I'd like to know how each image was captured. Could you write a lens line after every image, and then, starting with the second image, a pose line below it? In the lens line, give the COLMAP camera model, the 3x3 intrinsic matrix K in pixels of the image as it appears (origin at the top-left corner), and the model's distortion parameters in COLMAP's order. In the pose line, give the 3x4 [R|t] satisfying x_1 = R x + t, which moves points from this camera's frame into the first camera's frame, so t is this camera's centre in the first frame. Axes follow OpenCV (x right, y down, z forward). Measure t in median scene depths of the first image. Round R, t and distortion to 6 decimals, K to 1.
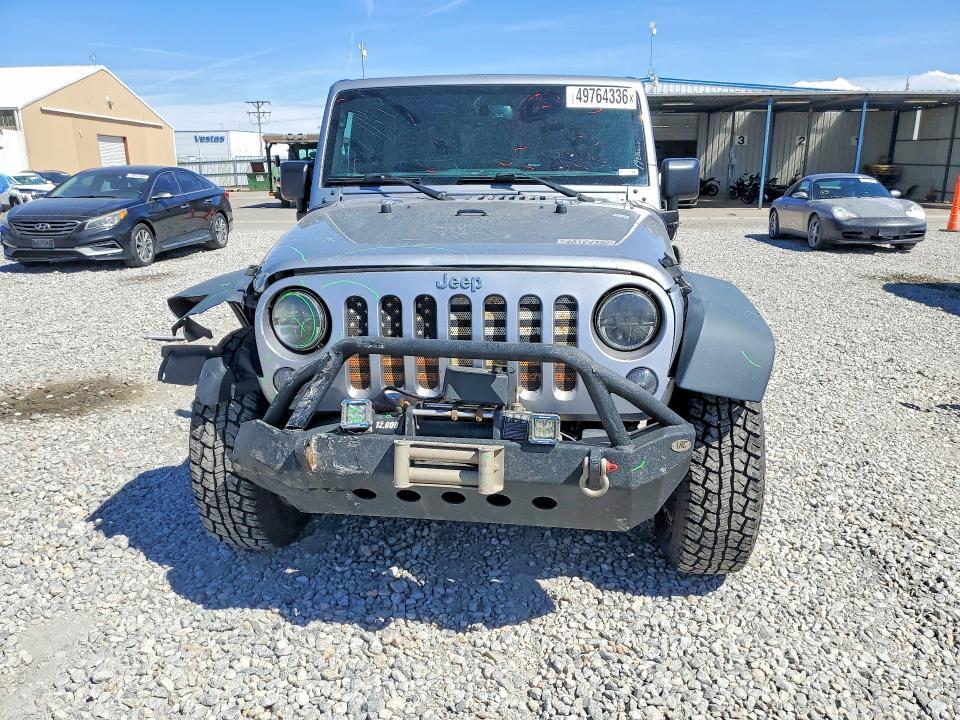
lens RADIAL K [[747.3, 0, 468.7], [0, 747.3, 363.0], [0, 0, 1]] dist [0.096131, -0.111869]
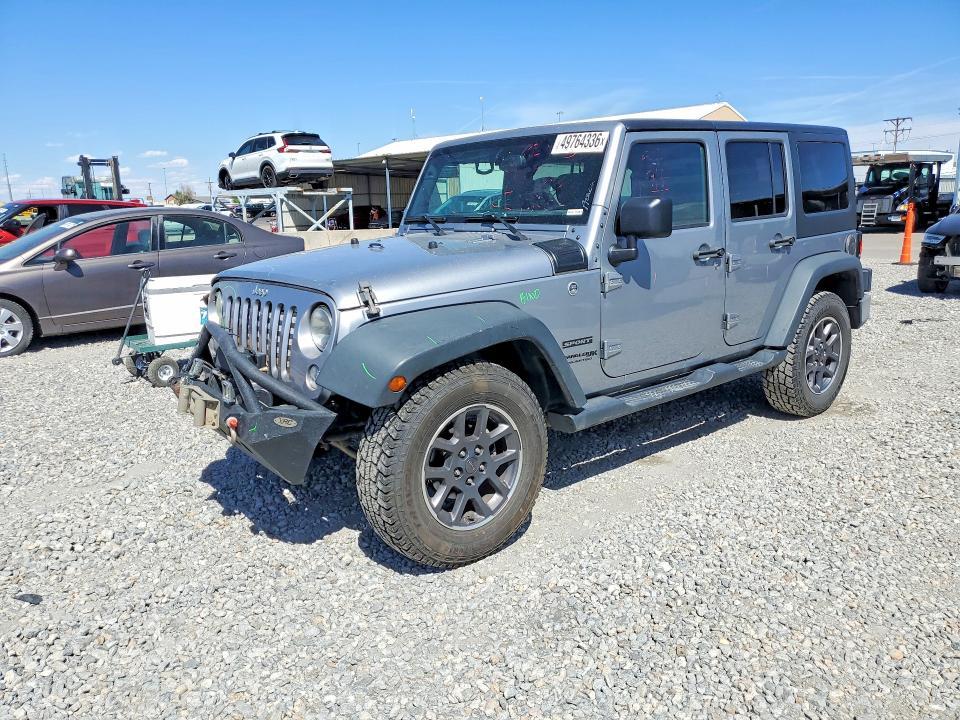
lens RADIAL K [[747.3, 0, 468.7], [0, 747.3, 363.0], [0, 0, 1]] dist [0.096131, -0.111869]
pose [[0.700108, 0.134804, -0.701197, 0.859809], [-0.156866, 0.987064, 0.033139, -0.053448], [0.696593, 0.086794, 0.712197, 0.155653]]
